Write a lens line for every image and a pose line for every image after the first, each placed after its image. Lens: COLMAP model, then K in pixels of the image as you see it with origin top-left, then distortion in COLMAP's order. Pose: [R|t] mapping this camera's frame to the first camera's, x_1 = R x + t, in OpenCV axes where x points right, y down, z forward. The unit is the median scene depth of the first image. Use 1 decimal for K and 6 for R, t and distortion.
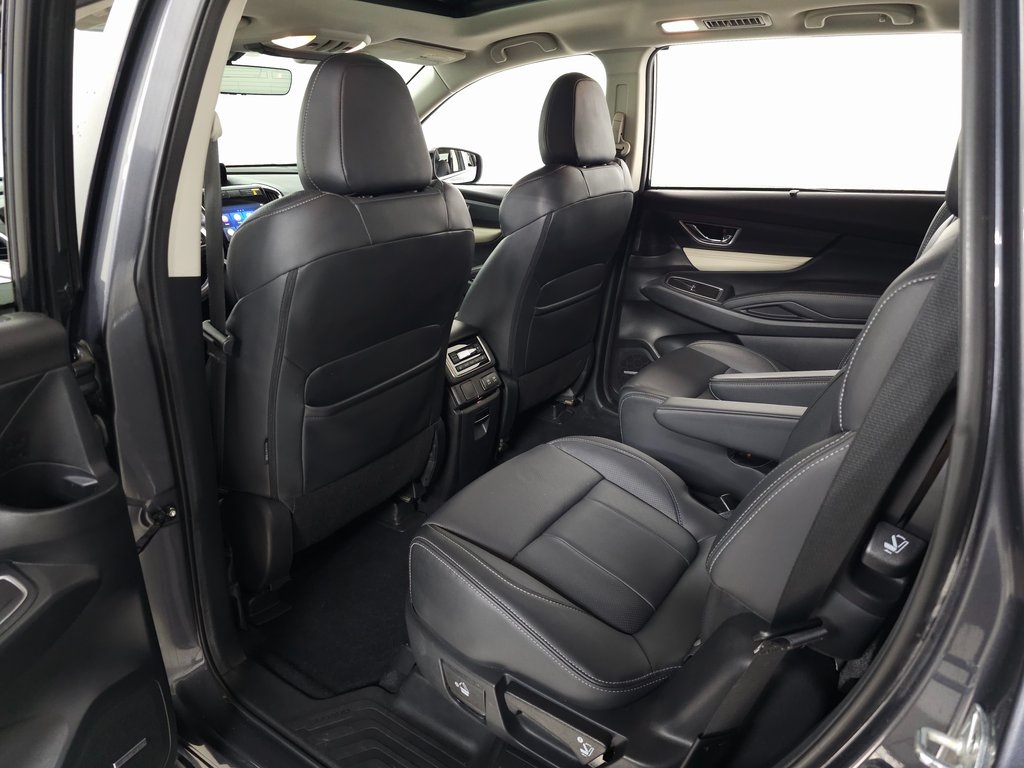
lens RADIAL K [[687.9, 0, 511.8], [0, 687.9, 396.9], [0, 0, 1]] dist [0.005072, -0.029008]
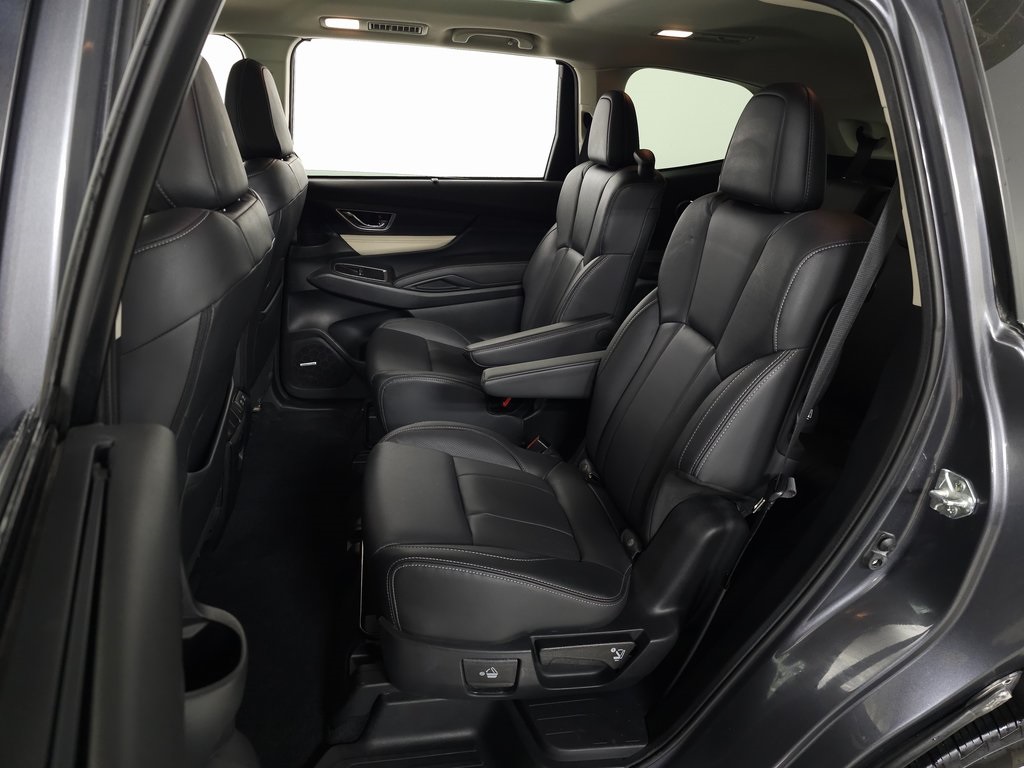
lens RADIAL K [[685.9, 0, 512.0], [0, 685.9, 384.0], [0, 0, 1]] dist [-0.001661, -0.001520]
pose [[0.703166, -0.221159, 0.675756, -0.344416], [0.206793, 0.972923, 0.103234, -0.056532], [-0.680290, 0.067151, 0.729861, 0.094631]]
